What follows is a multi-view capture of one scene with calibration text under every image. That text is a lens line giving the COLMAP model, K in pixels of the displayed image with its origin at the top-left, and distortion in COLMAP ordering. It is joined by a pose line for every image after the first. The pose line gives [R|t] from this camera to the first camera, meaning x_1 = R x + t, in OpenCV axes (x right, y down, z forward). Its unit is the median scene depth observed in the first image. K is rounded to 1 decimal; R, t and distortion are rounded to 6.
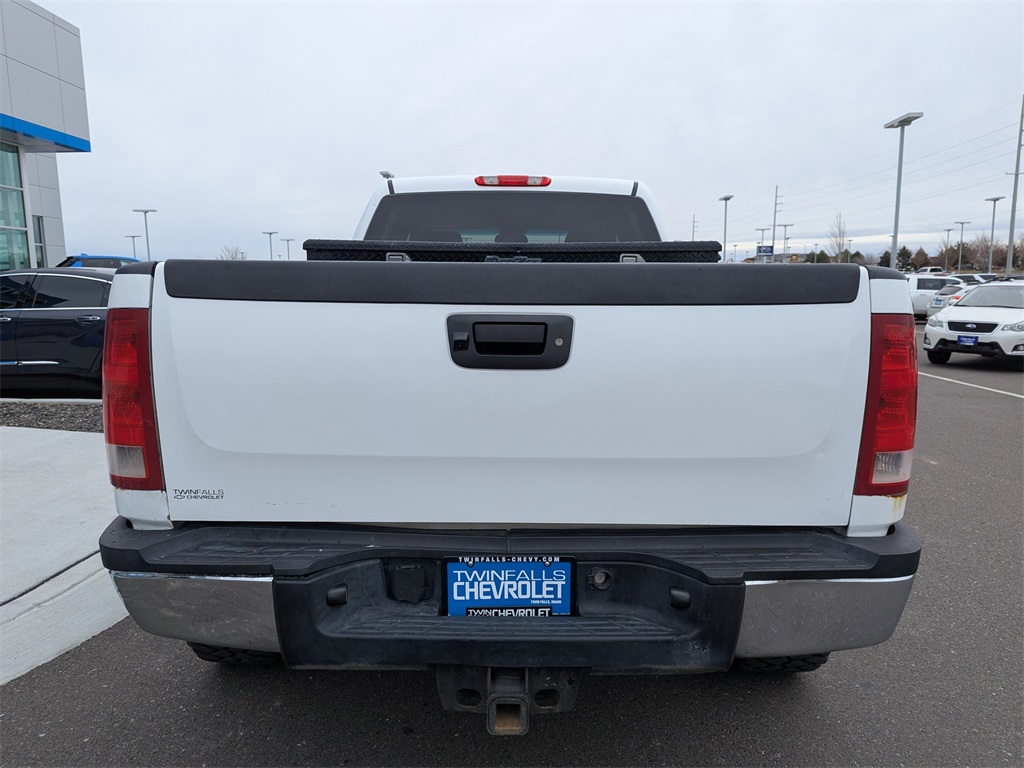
lens RADIAL K [[719.6, 0, 509.6], [0, 719.6, 385.9], [0, 0, 1]] dist [0.056606, -0.044779]
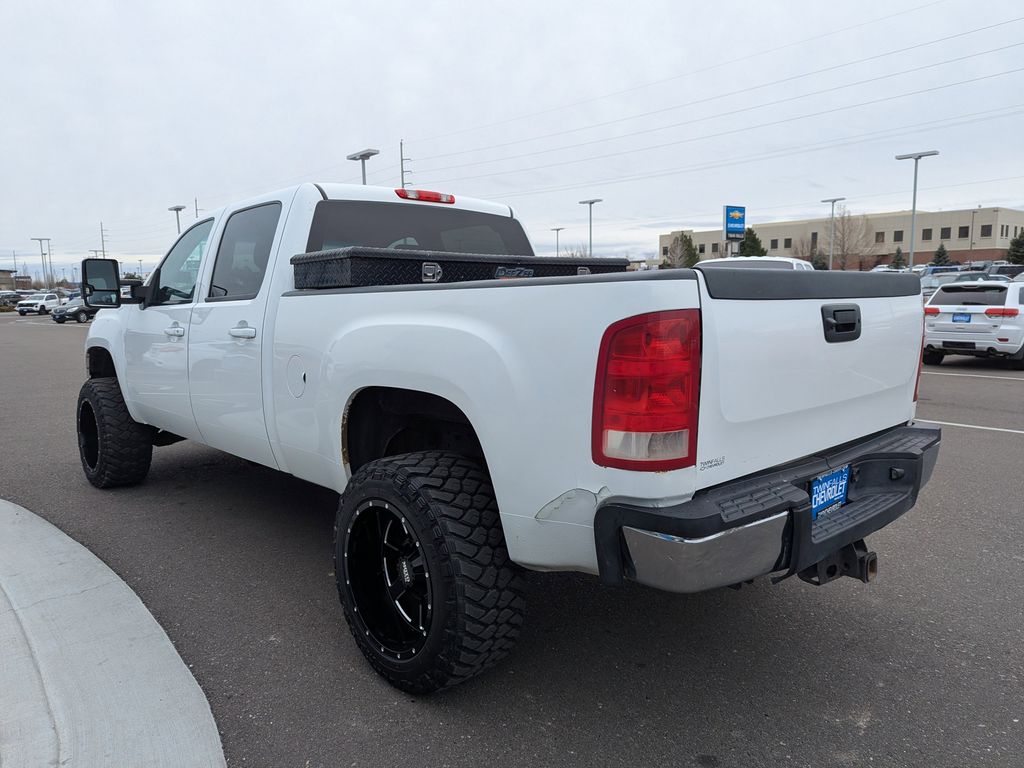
lens RADIAL K [[725.4, 0, 508.4], [0, 725.4, 383.5], [0, 0, 1]] dist [0.052506, -0.040033]
pose [[0.729100, -0.095622, 0.677695, -1.457750], [0.111955, 0.993517, 0.019737, -0.042039], [-0.675189, 0.061481, 0.735078, 0.335196]]
